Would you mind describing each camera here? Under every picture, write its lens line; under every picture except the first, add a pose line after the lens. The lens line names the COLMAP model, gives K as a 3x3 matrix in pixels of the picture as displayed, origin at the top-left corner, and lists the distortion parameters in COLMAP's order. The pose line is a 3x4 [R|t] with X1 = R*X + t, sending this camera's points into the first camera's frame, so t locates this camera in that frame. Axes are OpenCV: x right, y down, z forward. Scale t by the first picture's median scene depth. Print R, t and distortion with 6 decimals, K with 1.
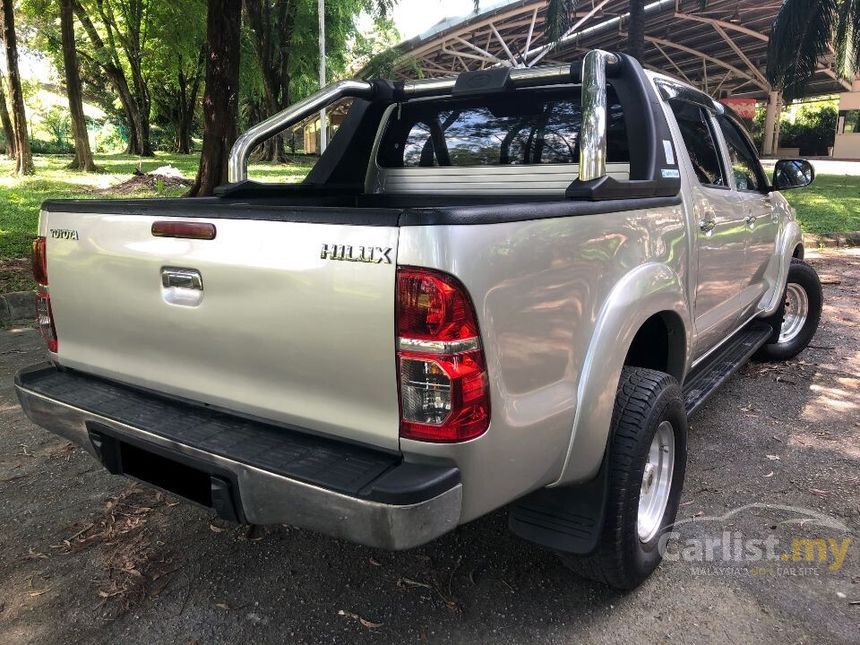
lens RADIAL K [[693.4, 0, 430.0], [0, 693.4, 322.5], [0, 0, 1]] dist [0.055439, 0.001364]
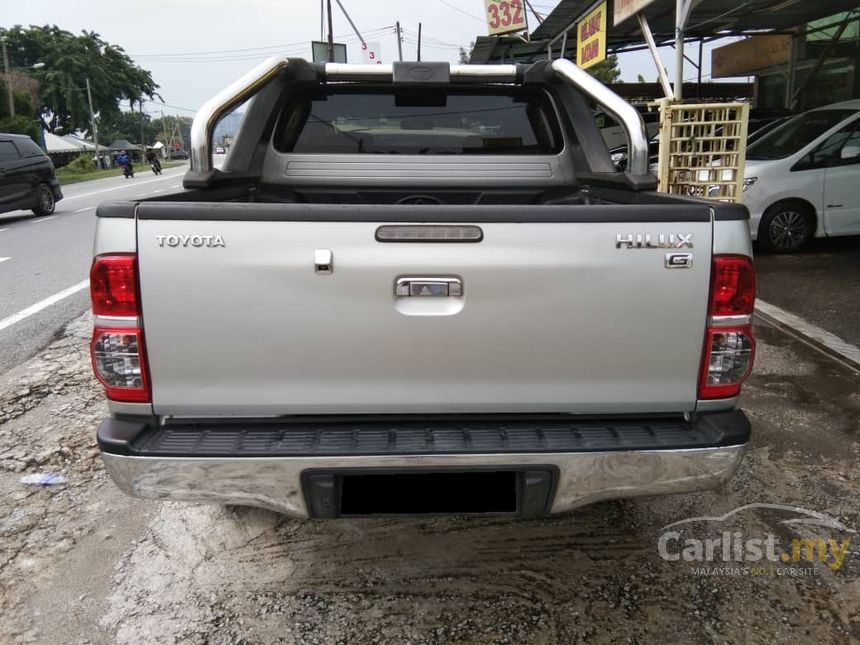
lens RADIAL K [[693.4, 0, 430.0], [0, 693.4, 322.5], [0, 0, 1]] dist [0.055439, 0.001364]
pose [[0.804587, -0.128629, 0.579737, -0.944896], [0.105409, 0.991691, 0.073738, -0.088574], [-0.584405, 0.001781, 0.811460, 0.256391]]
